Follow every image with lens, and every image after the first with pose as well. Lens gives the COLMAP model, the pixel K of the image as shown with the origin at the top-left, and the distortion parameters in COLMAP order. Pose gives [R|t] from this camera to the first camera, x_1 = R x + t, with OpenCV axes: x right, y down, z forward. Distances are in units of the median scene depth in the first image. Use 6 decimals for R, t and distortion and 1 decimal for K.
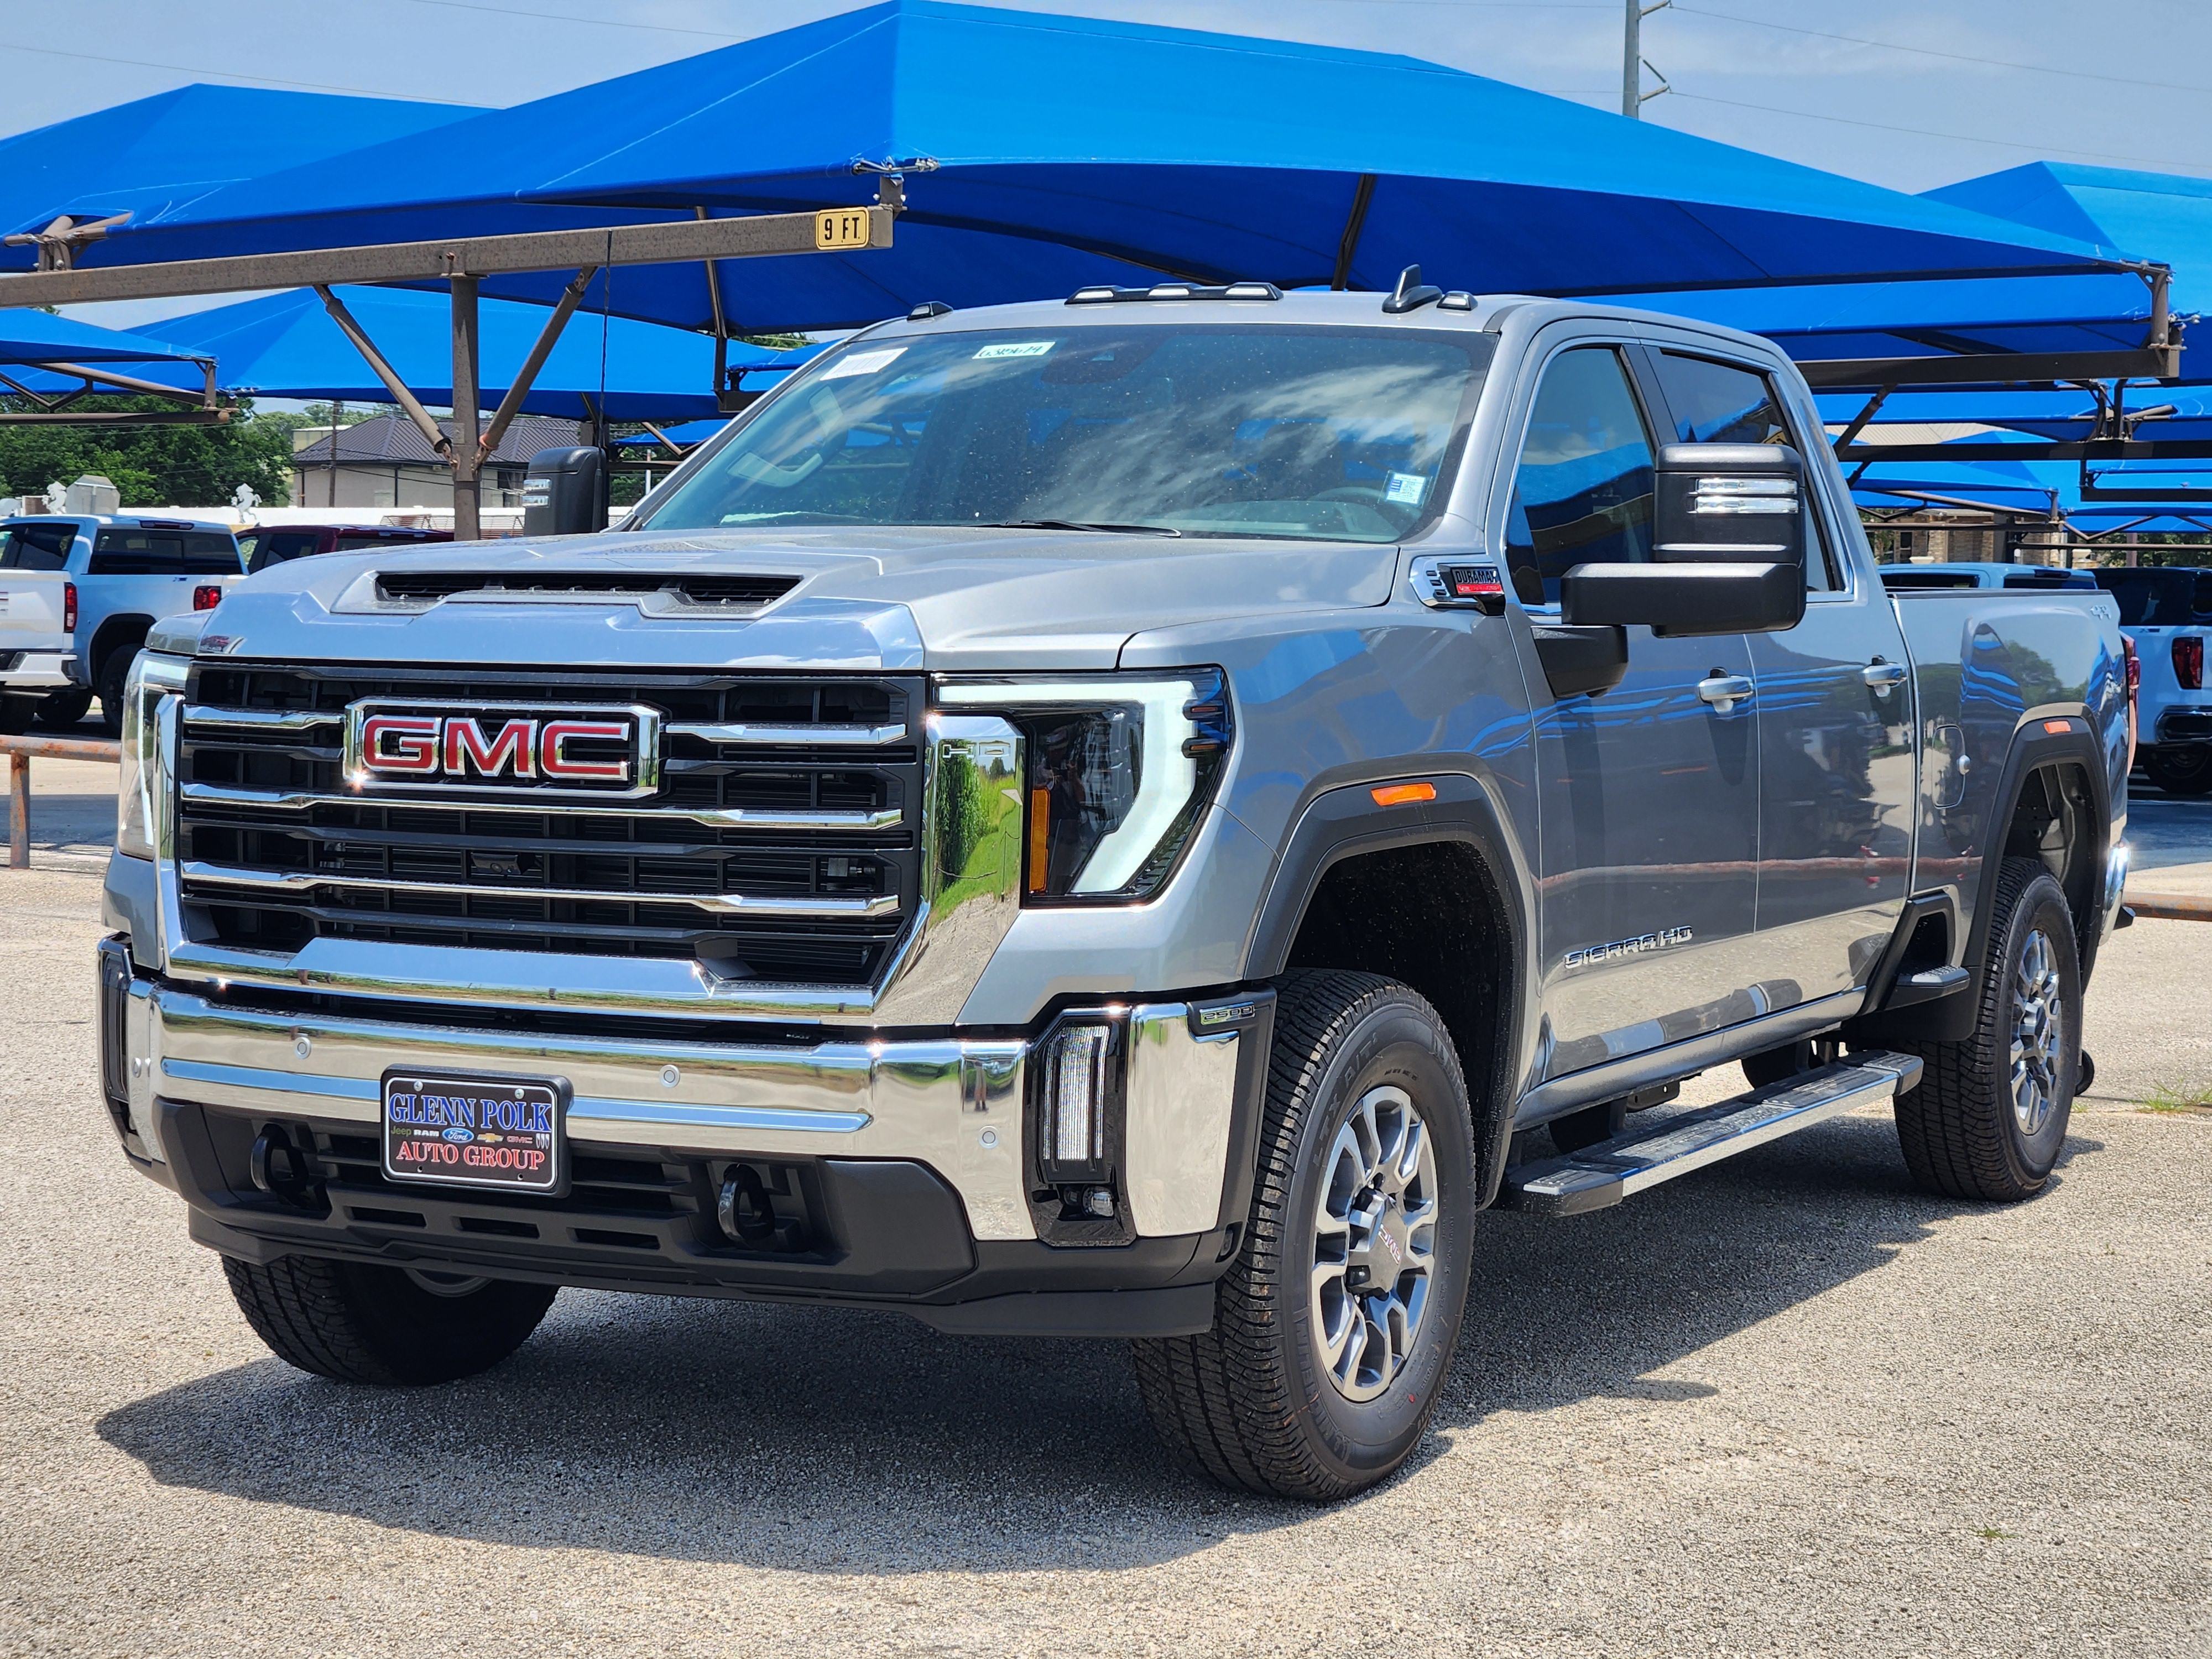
lens RADIAL K [[4384.6, 0, 1106.7], [0, 4384.6, 832.2], [0, 0, 1]] dist [0.007583, 0.000000]
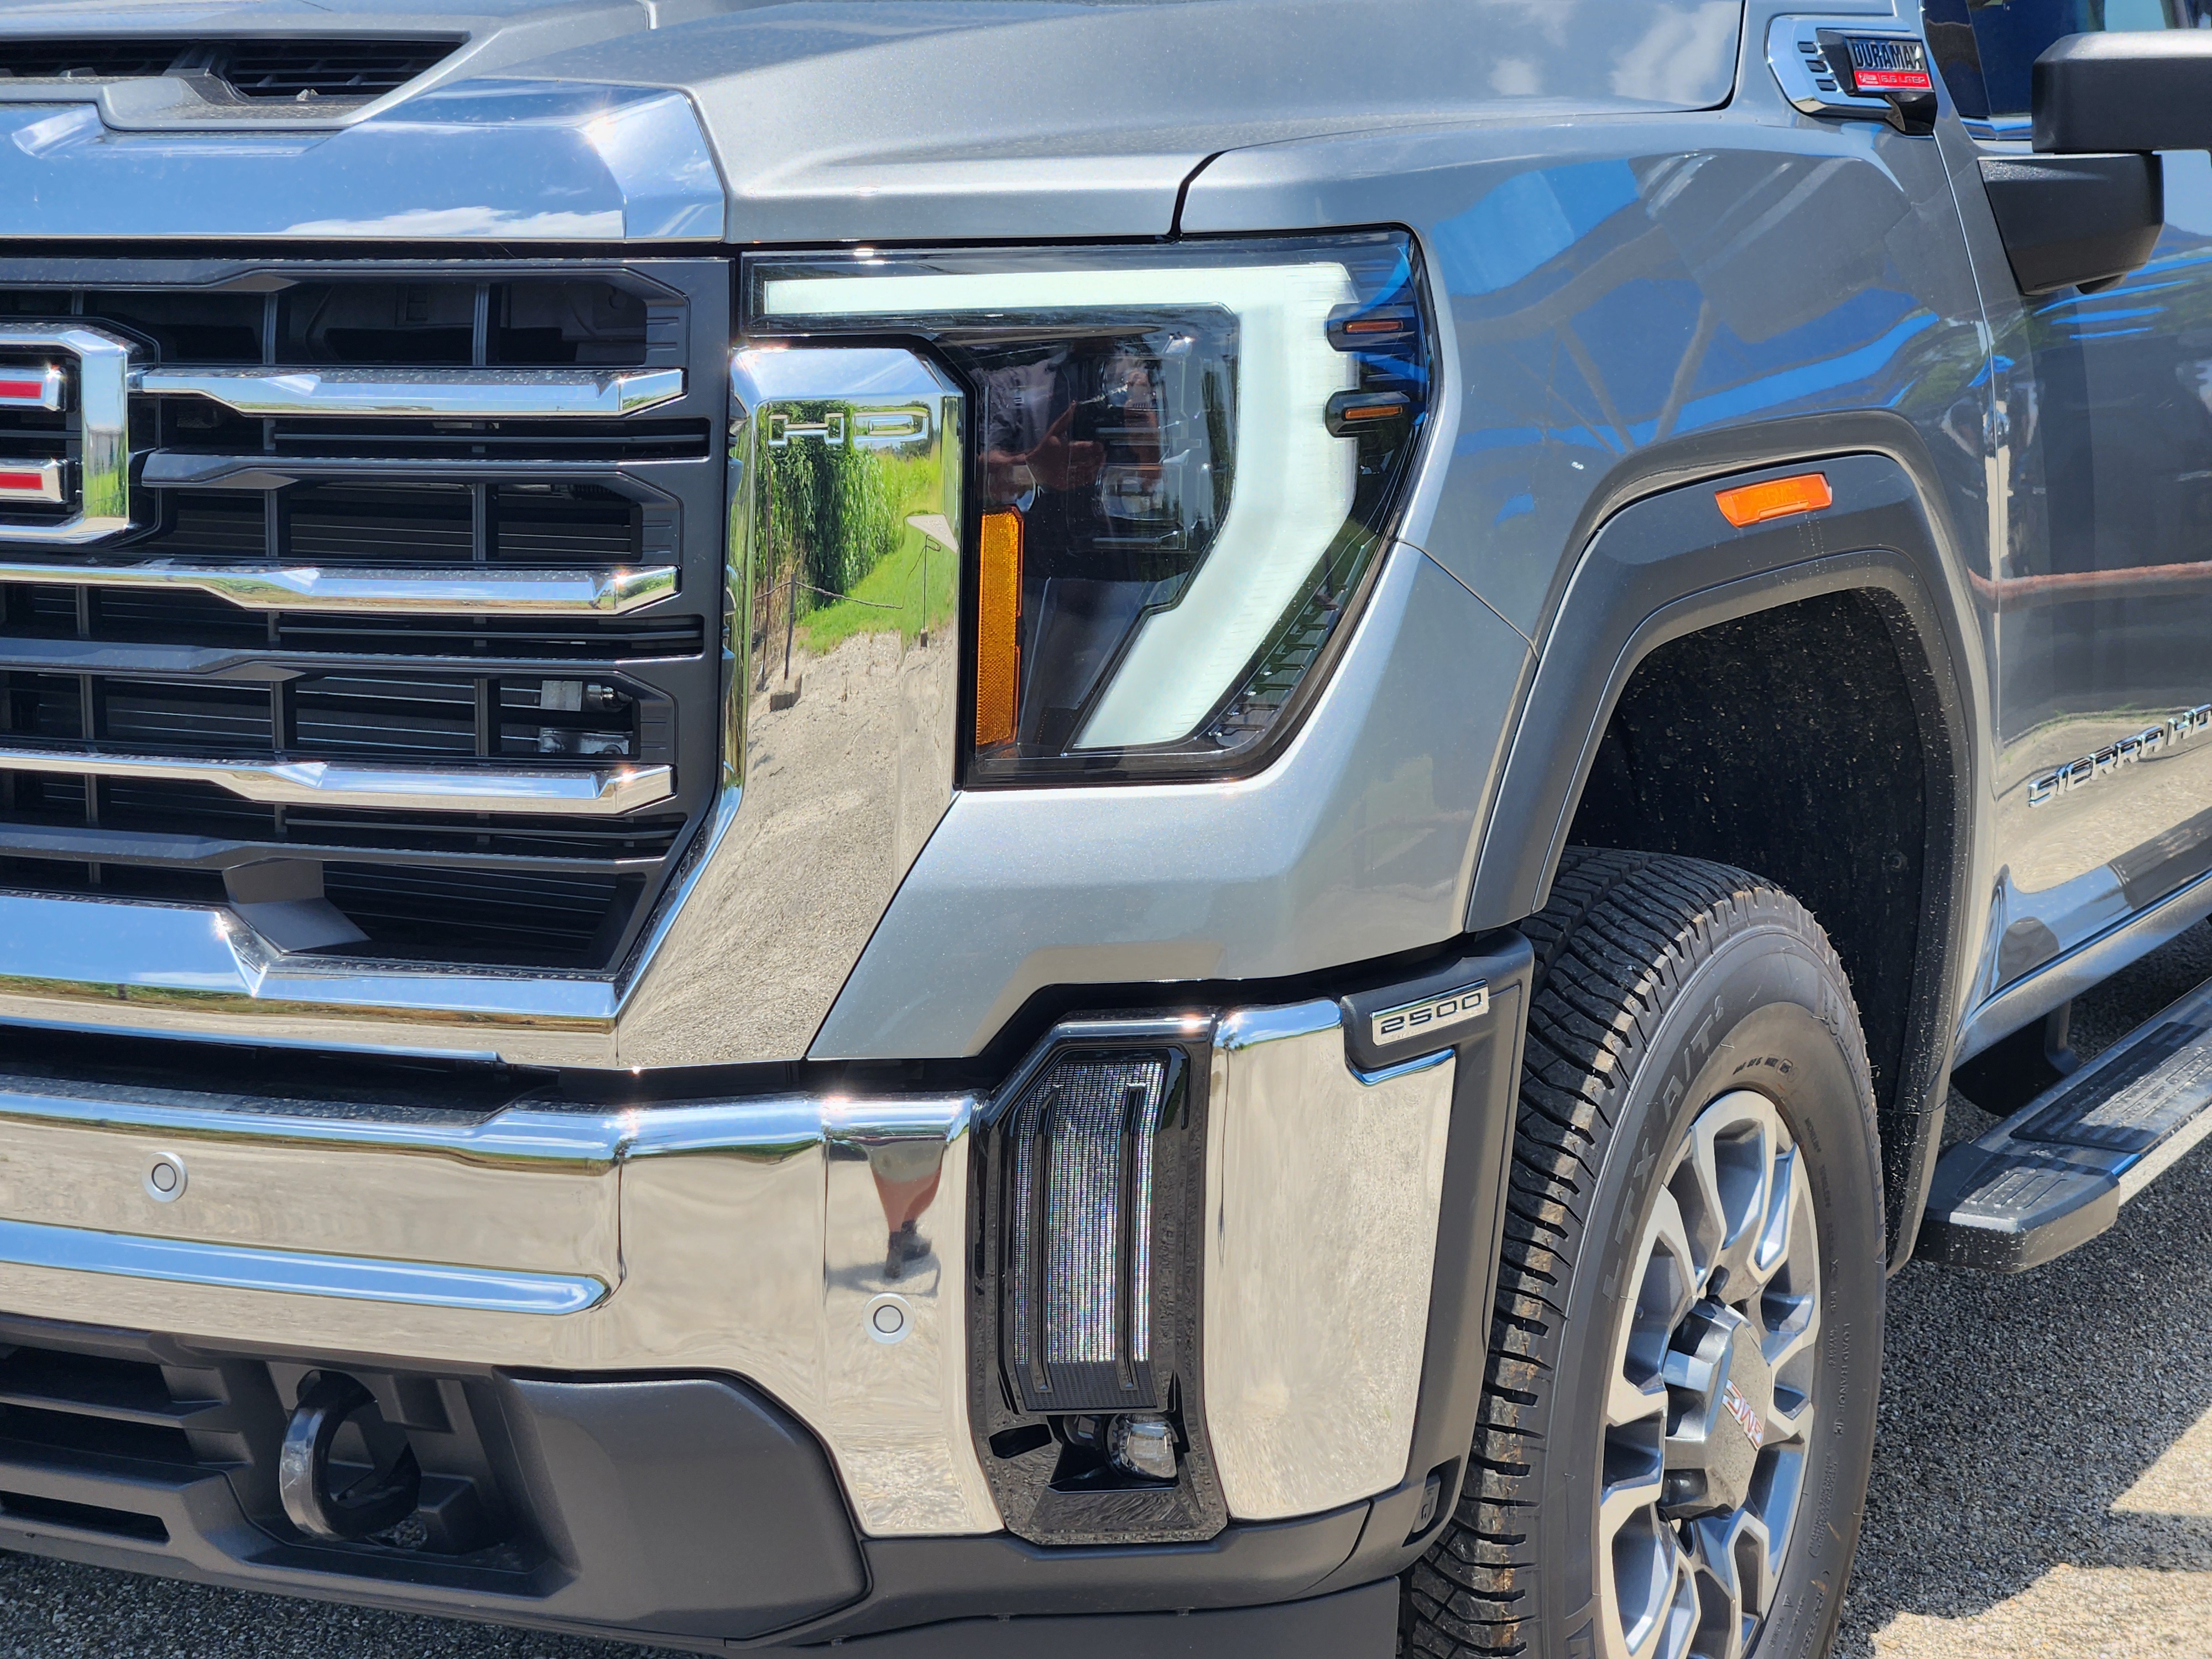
lens RADIAL K [[4384.6, 0, 1096.5], [0, 4384.6, 819.9], [0, 0, 1]] dist [0.007583, 0.000000]
pose [[0.999739, -0.007820, -0.021485, 0.003409], [0.009606, 0.996389, 0.084361, -0.015925], [0.020748, -0.084545, 0.996204, 0.554480]]
